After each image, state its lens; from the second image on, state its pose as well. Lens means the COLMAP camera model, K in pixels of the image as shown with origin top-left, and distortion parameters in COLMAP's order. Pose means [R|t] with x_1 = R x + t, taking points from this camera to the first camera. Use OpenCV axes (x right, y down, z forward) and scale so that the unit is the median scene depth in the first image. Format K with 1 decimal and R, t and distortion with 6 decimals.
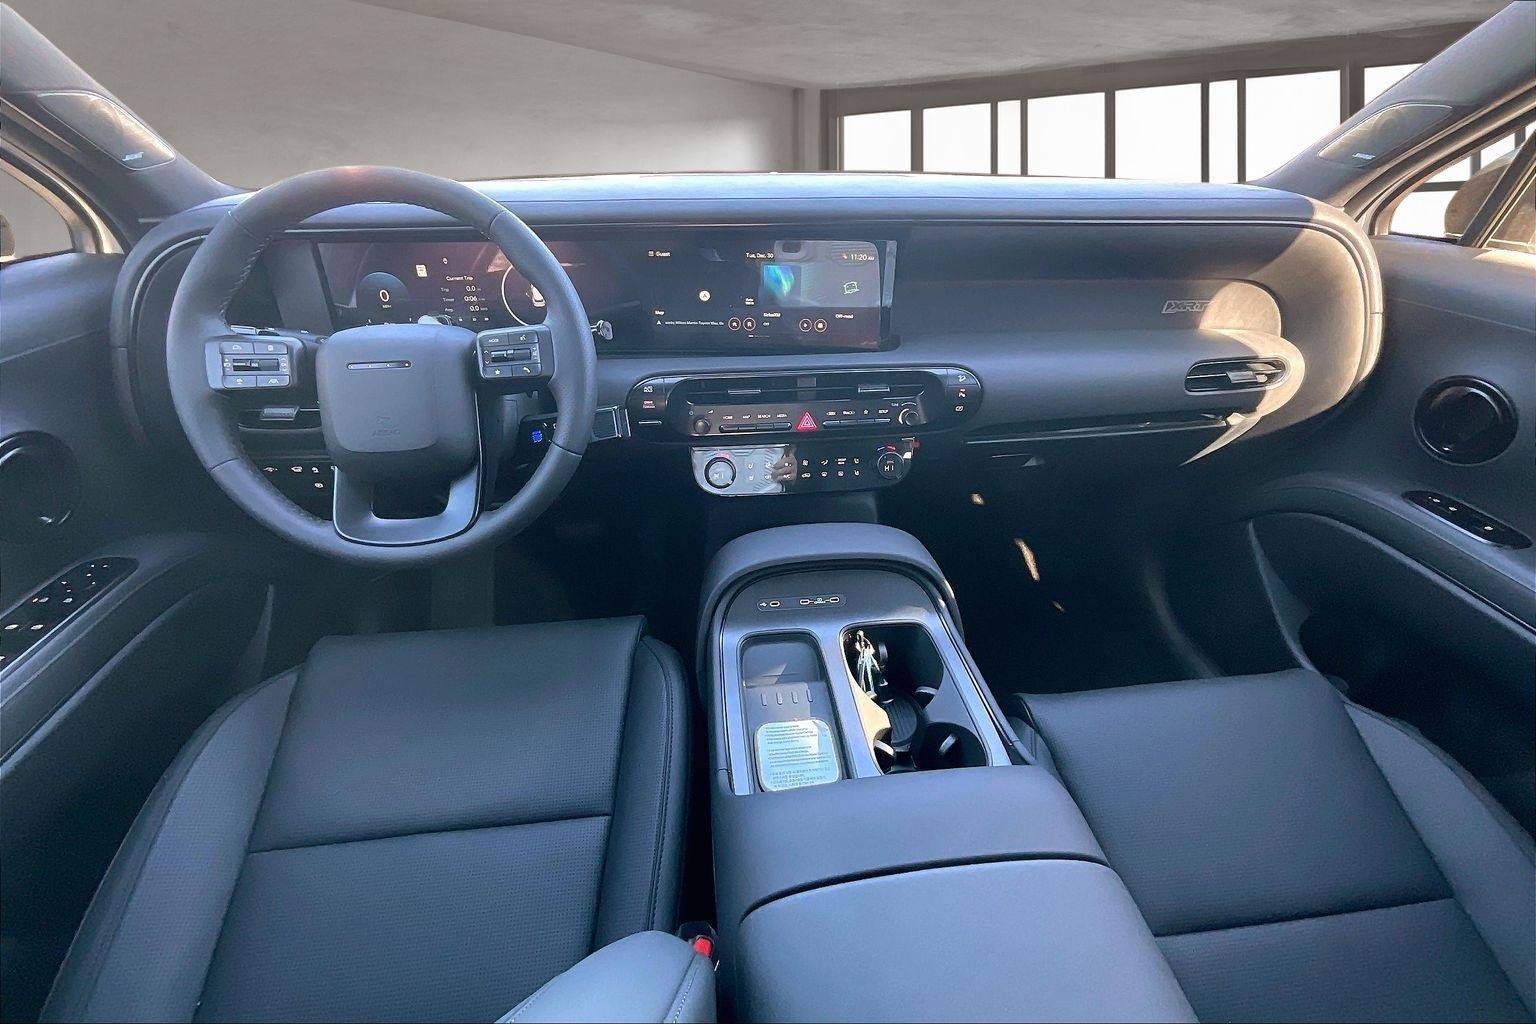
lens RADIAL K [[610.5, 0, 768.0], [0, 610.5, 512.0], [0, 0, 1]] dist [-0.005900, 0.000043]
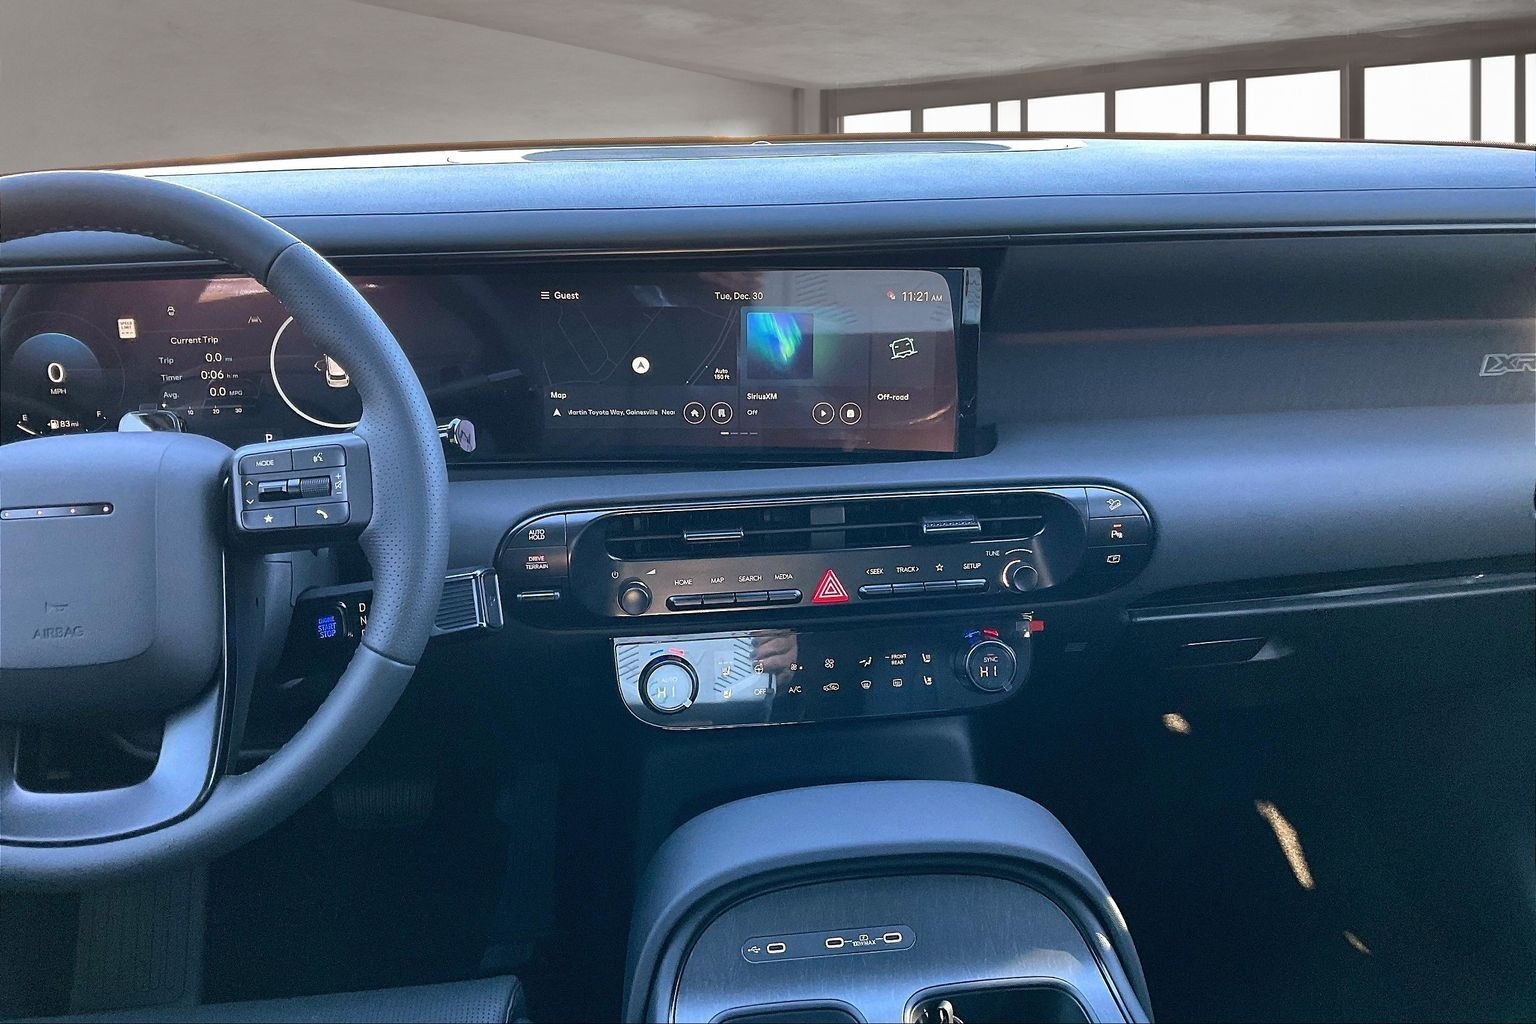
lens RADIAL K [[1278.6, 0, 765.7], [0, 1278.6, 493.2], [0, 0, 1]] dist [0.114690, -0.242394]
pose [[0.999864, -0.013788, 0.009014, -0.002270], [0.015217, 0.982652, -0.184836, -0.022300], [-0.006309, 0.184948, 0.982728, -0.127083]]
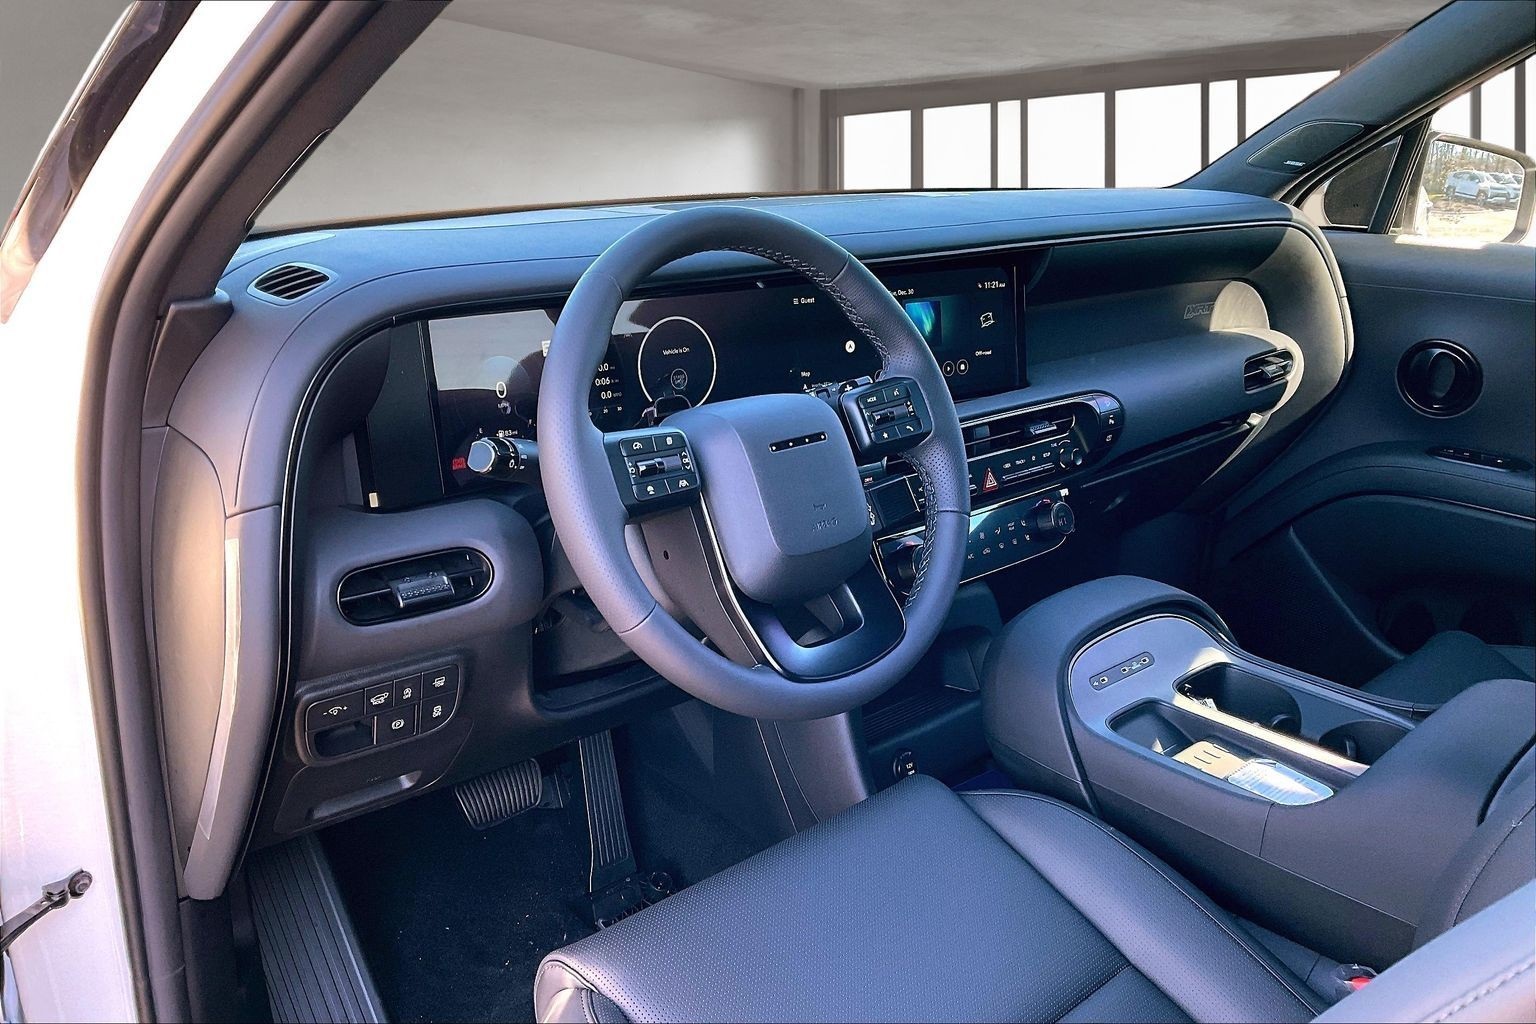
lens RADIAL K [[1278.6, 0, 765.7], [0, 1278.6, 493.2], [0, 0, 1]] dist [0.114690, -0.242394]
pose [[0.808330, -0.162406, 0.565886, -1.157371], [0.299268, 0.941098, -0.157393, 0.046734], [-0.506993, 0.296577, 0.809321, -0.212881]]
